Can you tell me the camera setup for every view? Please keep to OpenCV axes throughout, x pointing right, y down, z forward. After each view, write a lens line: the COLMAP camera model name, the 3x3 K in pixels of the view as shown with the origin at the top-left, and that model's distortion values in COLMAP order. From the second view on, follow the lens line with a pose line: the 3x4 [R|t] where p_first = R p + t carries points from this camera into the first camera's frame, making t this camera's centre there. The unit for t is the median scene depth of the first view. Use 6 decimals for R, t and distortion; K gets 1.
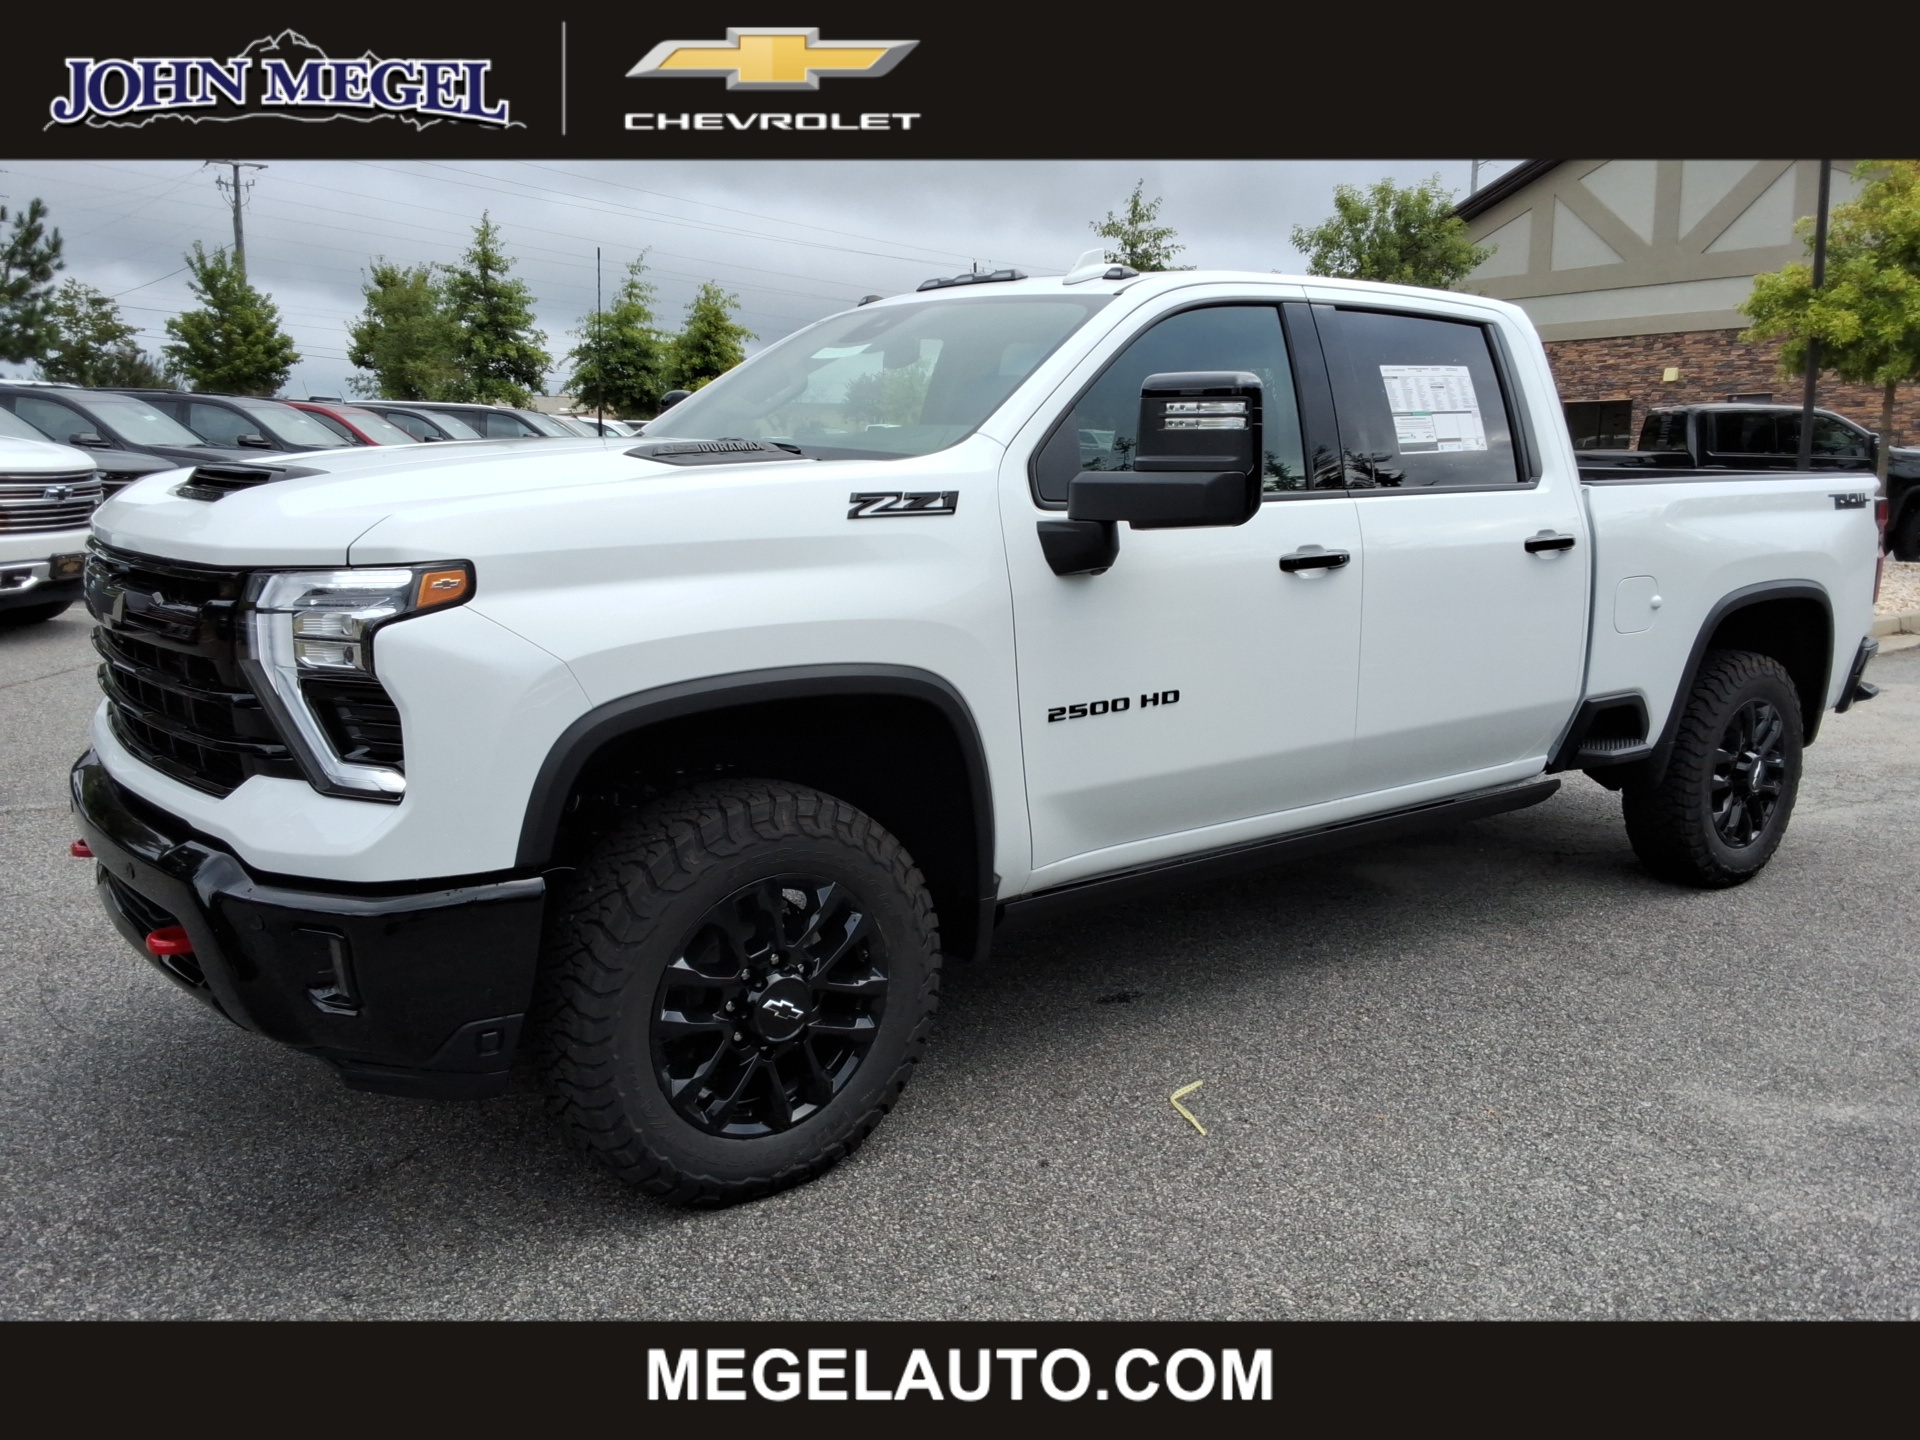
lens RADIAL K [[1540.5, 0, 972.0], [0, 1540.5, 705.6], [0, 0, 1]] dist [0.113930, -0.174353]
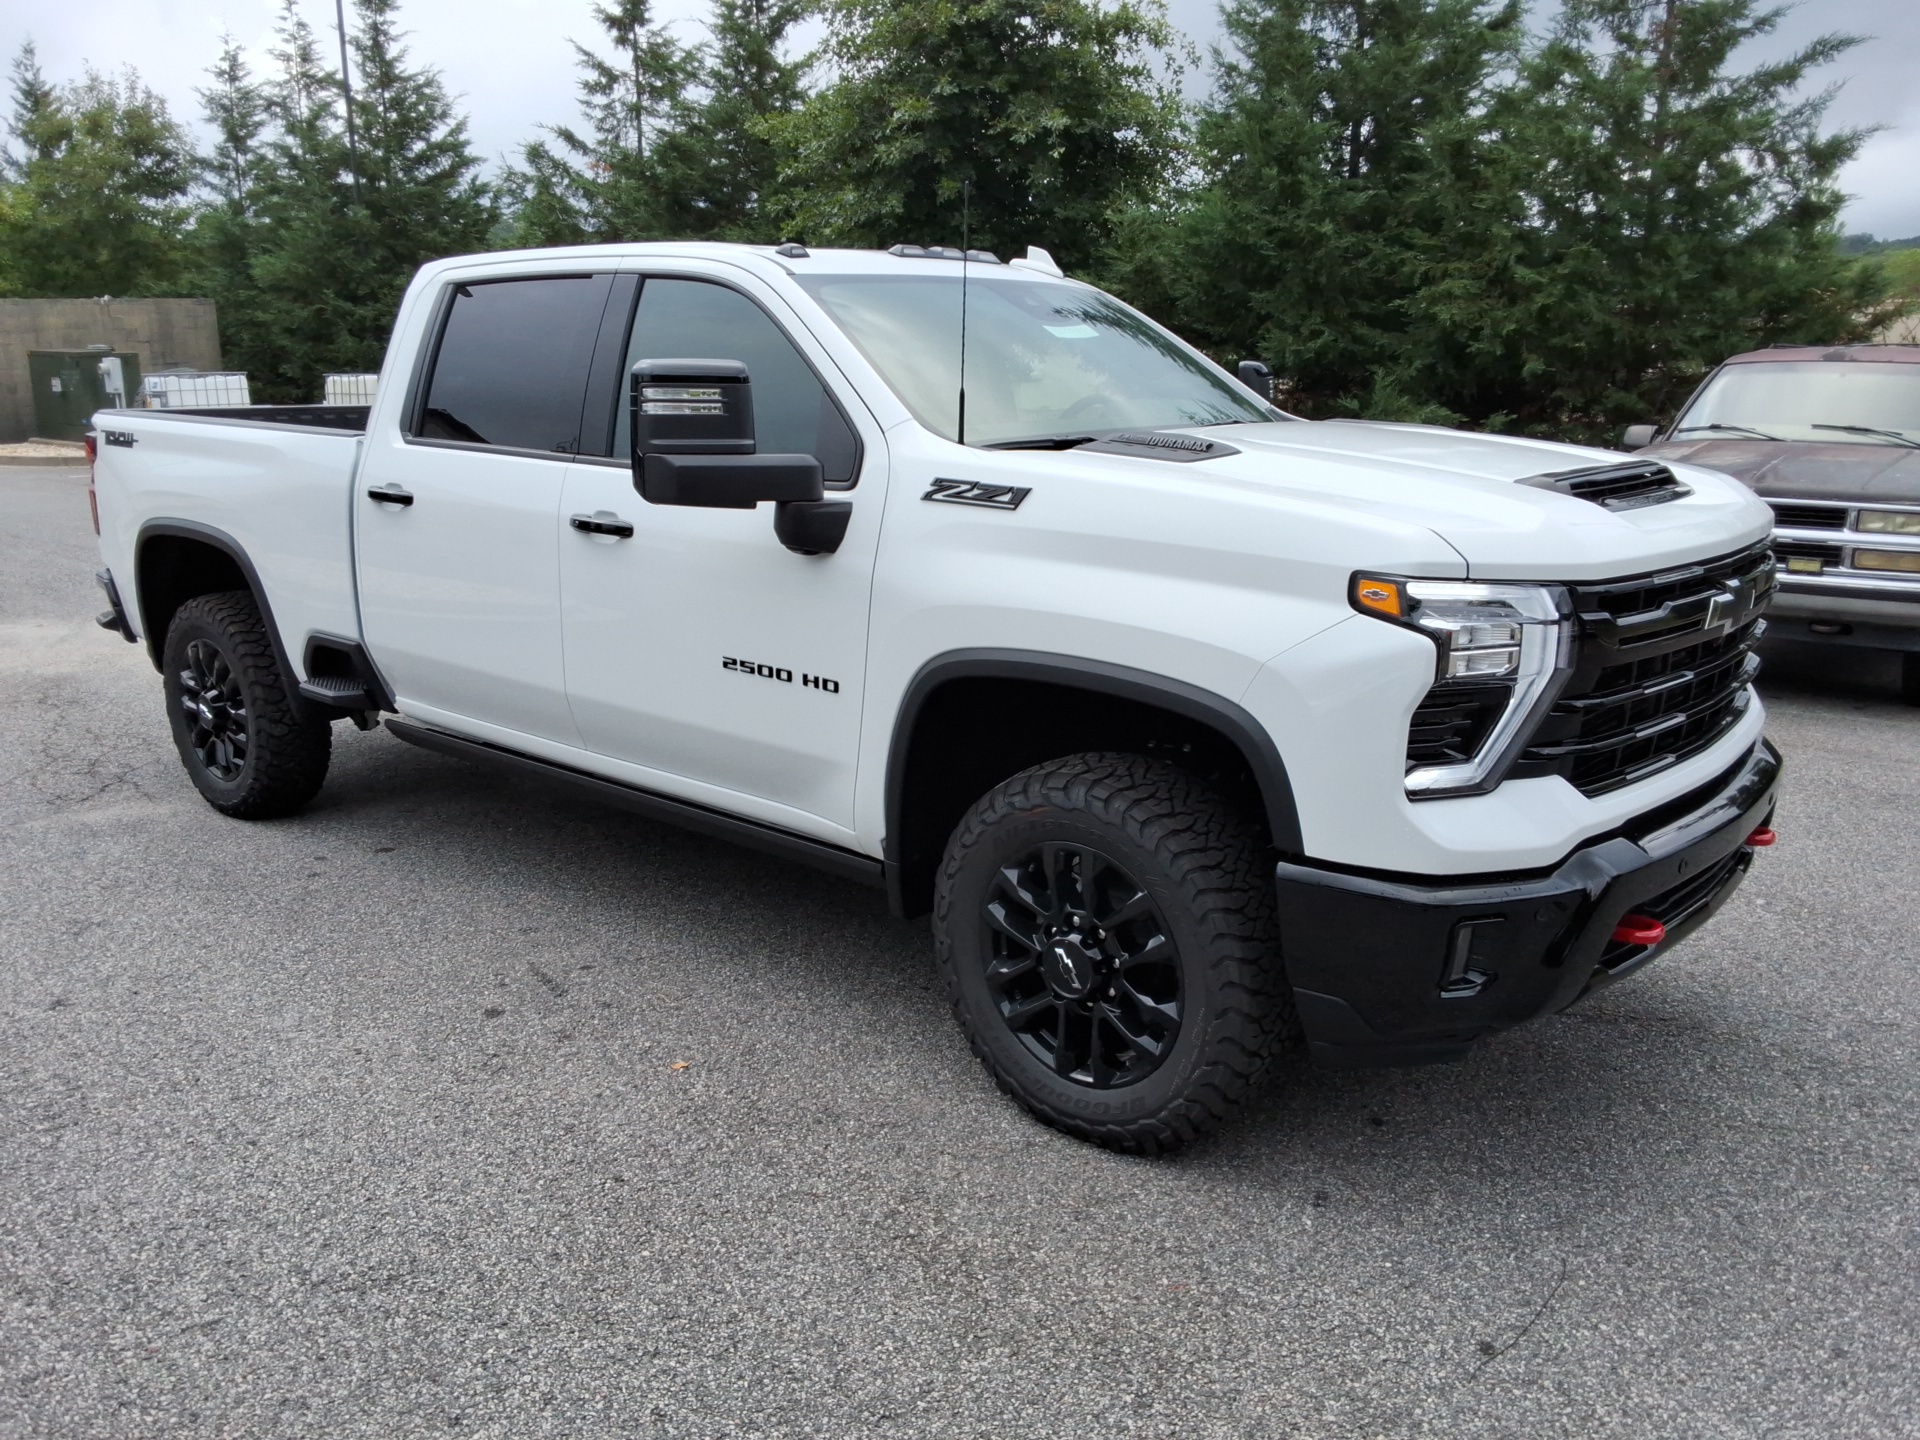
lens RADIAL K [[1540.5, 0, 977.0], [0, 1540.5, 688.1], [0, 0, 1]] dist [0.113930, -0.174353]
pose [[-0.196564, -0.222123, 0.955000, -0.121146], [0.157326, 0.954236, 0.254327, -0.029780], [-0.967787, 0.200238, -0.152622, 0.137215]]
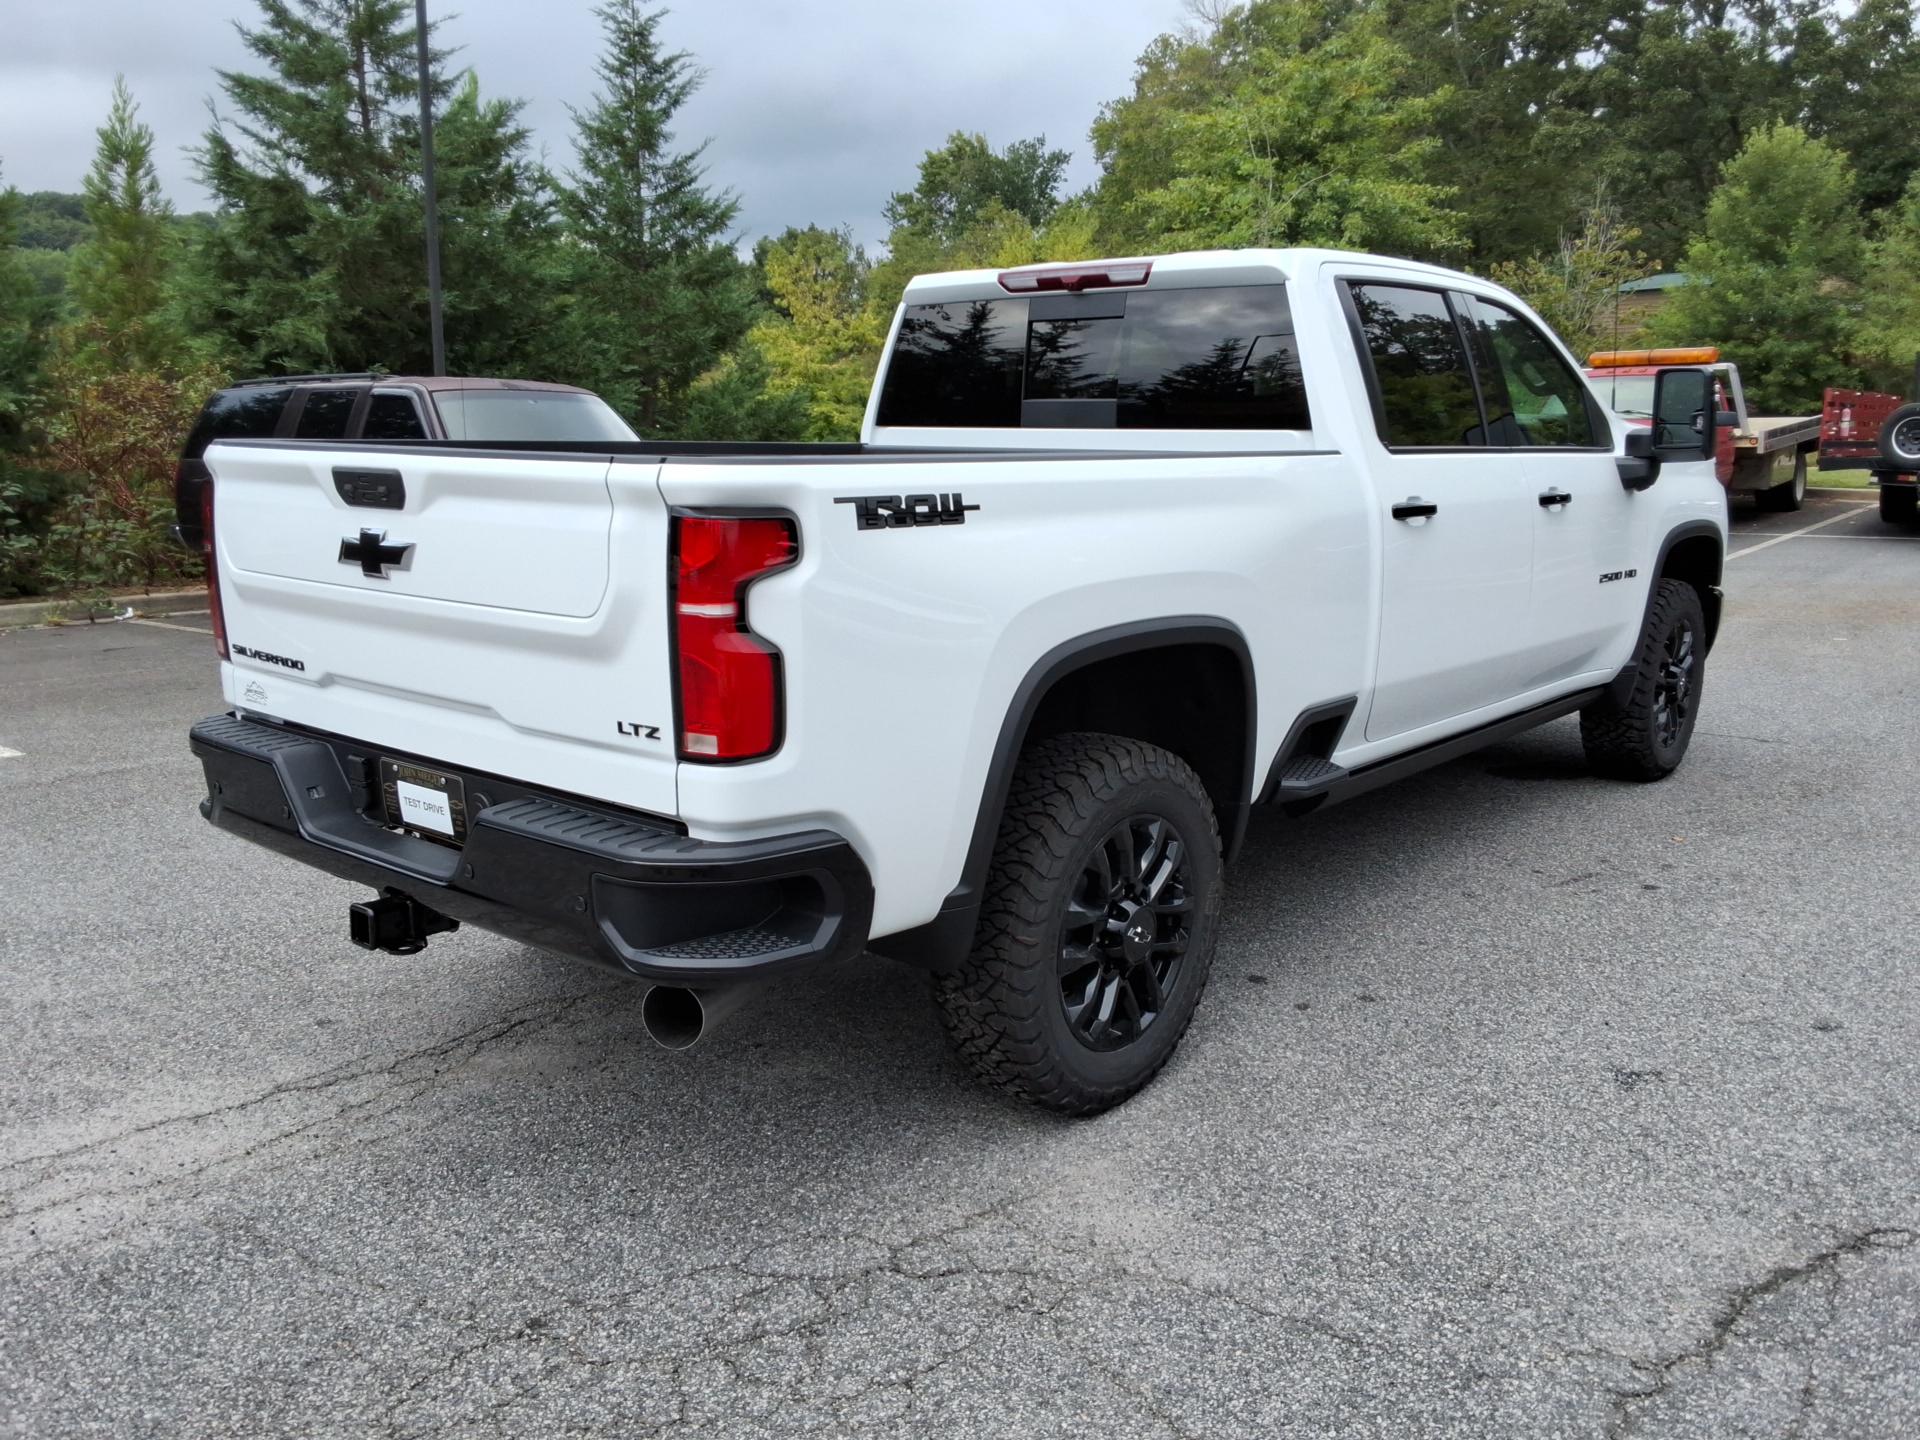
lens RADIAL K [[1540.5, 0, 968.5], [0, 1540.5, 691.7], [0, 0, 1]] dist [0.113930, -0.174353]
pose [[-0.979251, 0.015797, -0.202034, 0.067791], [-0.053052, 0.942205, 0.330810, -0.043505], [0.195584, 0.334664, -0.921817, 0.264629]]
